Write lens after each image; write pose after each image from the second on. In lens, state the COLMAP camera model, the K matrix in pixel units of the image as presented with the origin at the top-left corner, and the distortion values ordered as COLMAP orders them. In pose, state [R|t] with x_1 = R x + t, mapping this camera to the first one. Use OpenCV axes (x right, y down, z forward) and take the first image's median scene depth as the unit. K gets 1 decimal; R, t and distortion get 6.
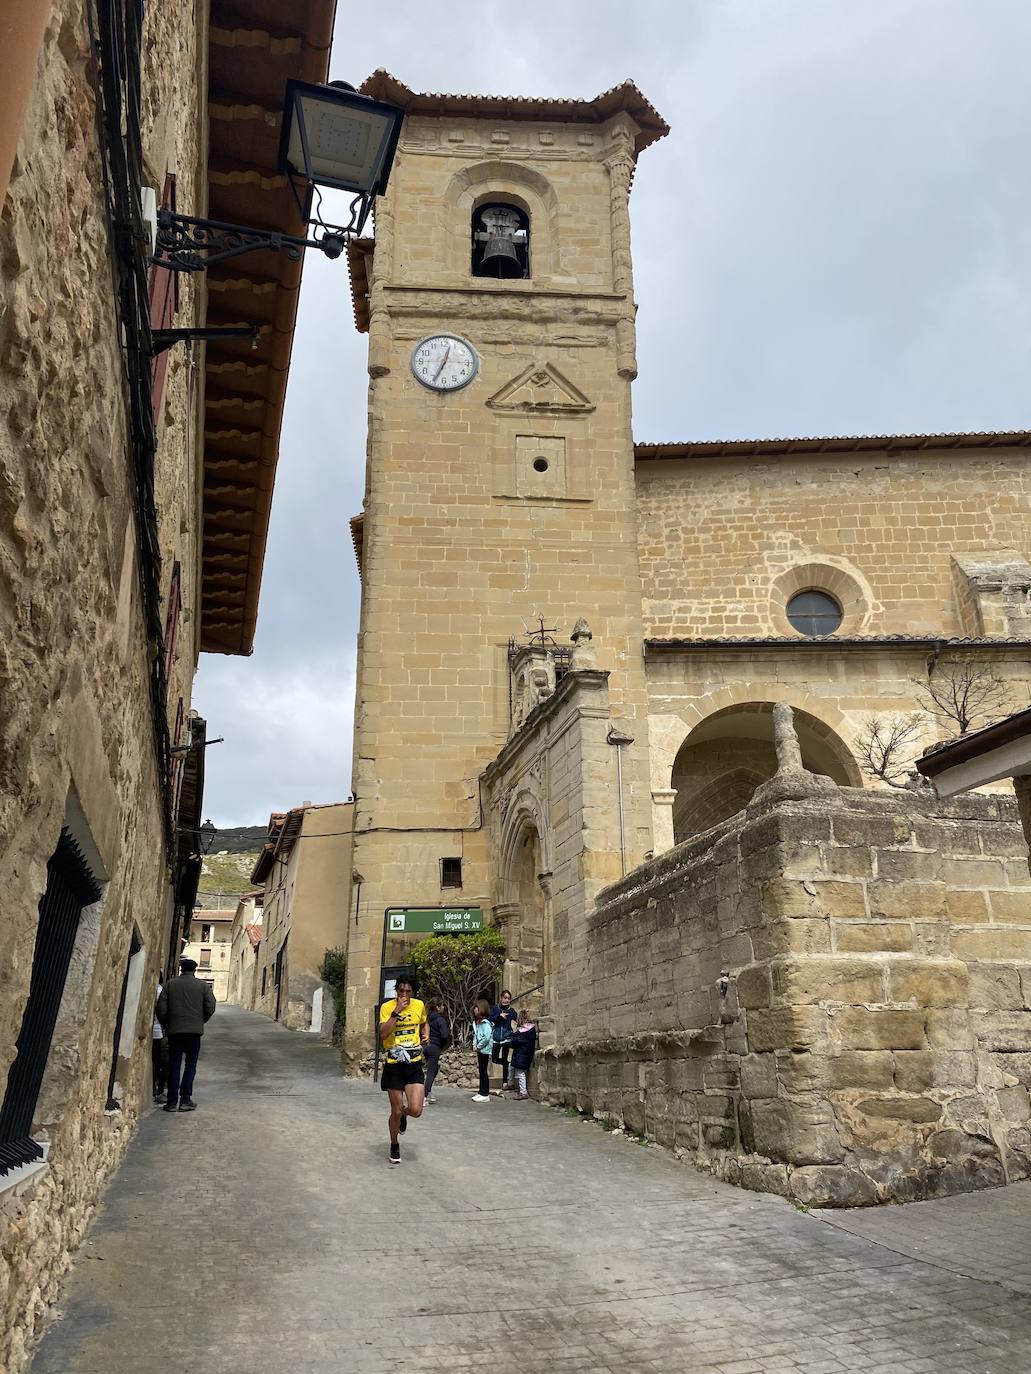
lens RADIAL K [[1013.0, 0, 542.8], [0, 1013.0, 686.1], [0, 0, 1]] dist [0.059537, -0.066657]
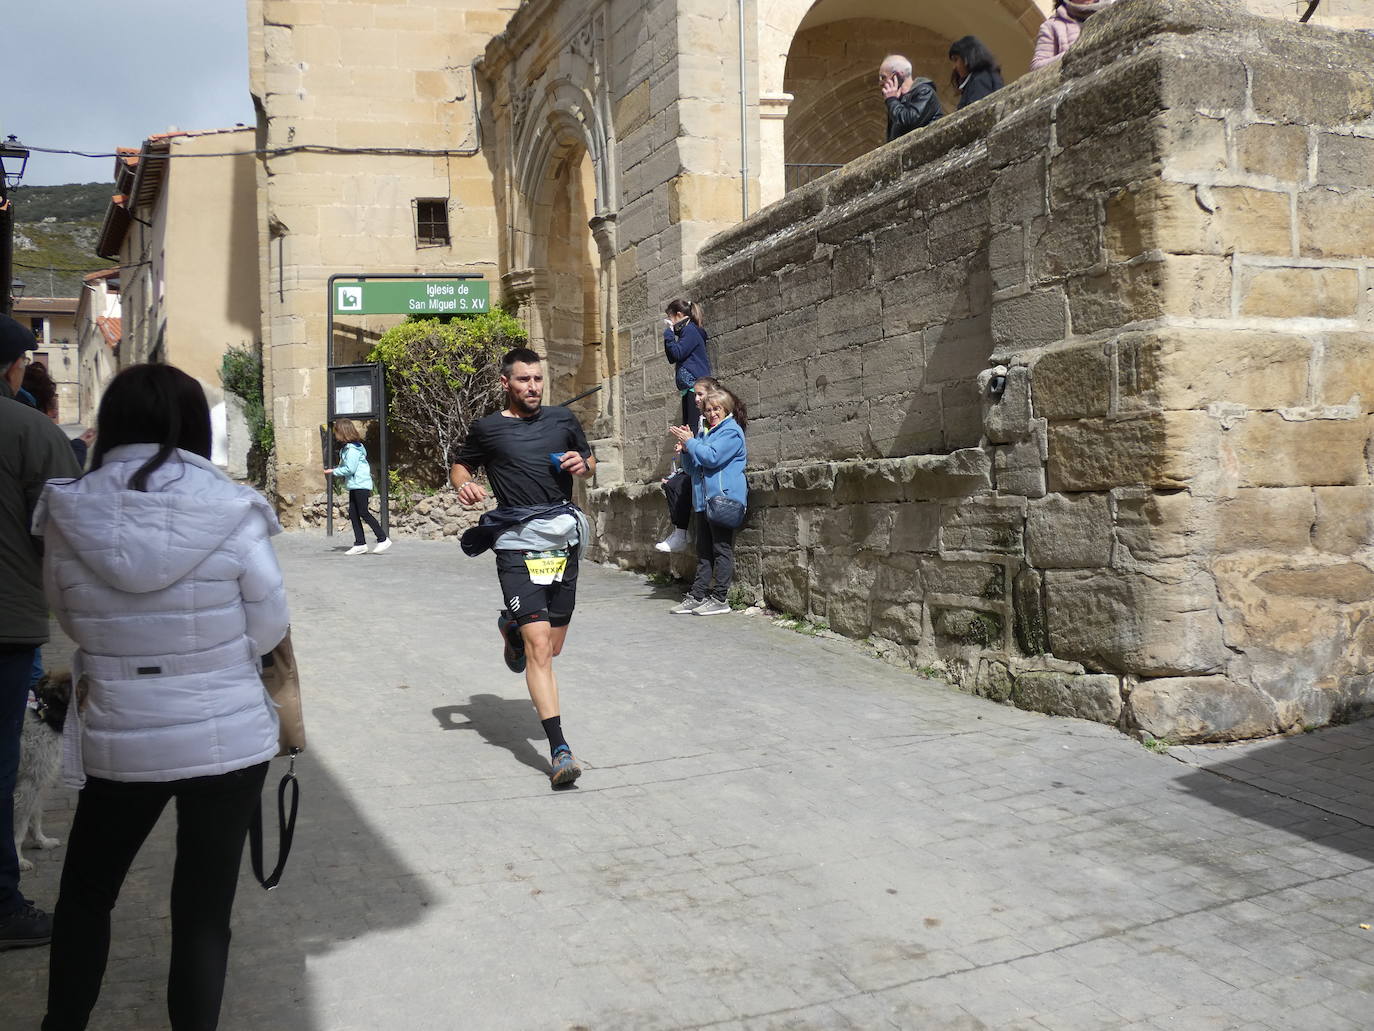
lens RADIAL K [[1397.6, 0, 685.5], [0, 1397.6, 459.3], [0, 0, 1]] dist [0.039202, -0.024516]
pose [[0.992950, -0.008119, 0.118259, -0.082170], [-0.030116, 0.947637, 0.317925, 0.094121], [-0.114647, -0.319245, 0.940712, 0.280190]]
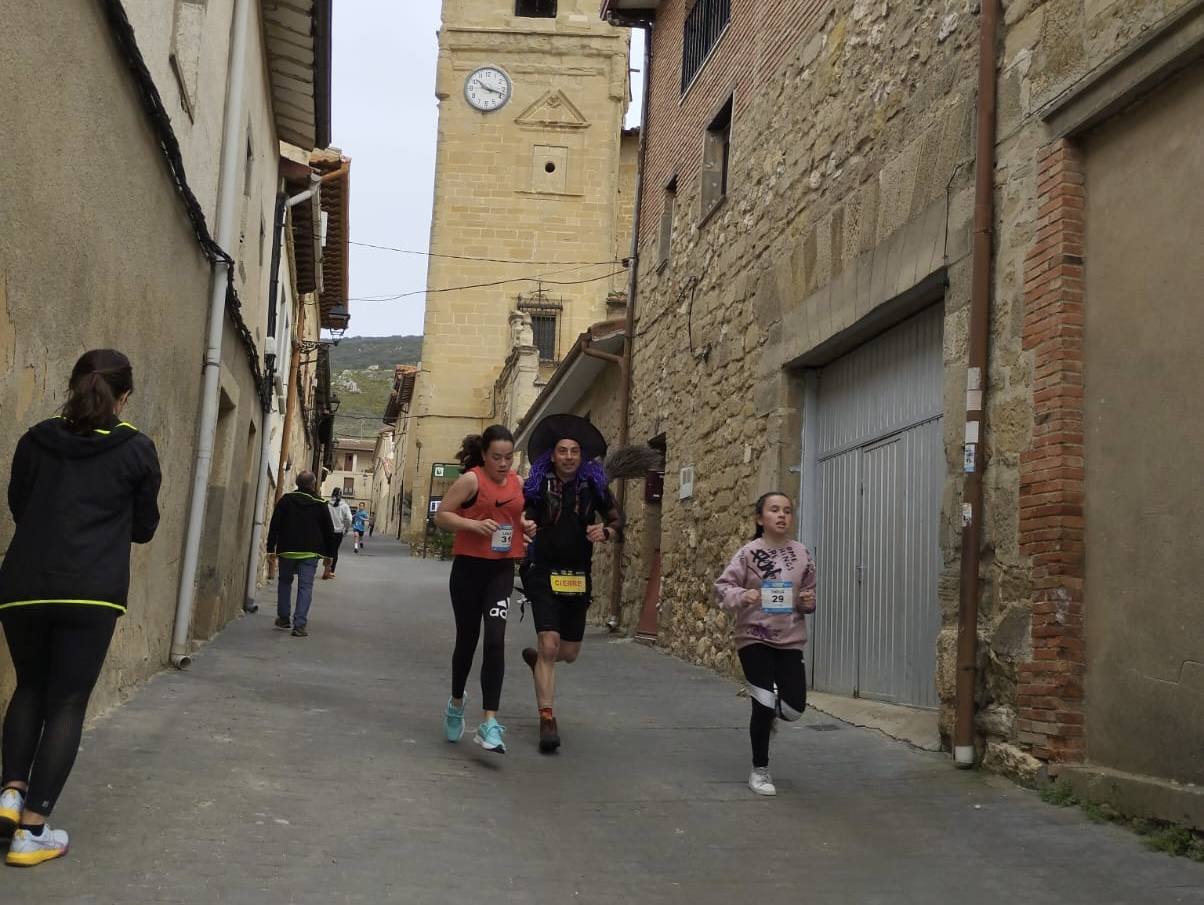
lens RADIAL K [[1224.7, 0, 600.7], [0, 1224.7, 403.3], [0, 0, 1]] dist [0.039202, -0.024516]
pose [[0.992409, 0.042491, -0.115404, 0.709178], [-0.021111, 0.983346, 0.180515, -0.507932], [0.121152, -0.176708, 0.976779, -1.880616]]
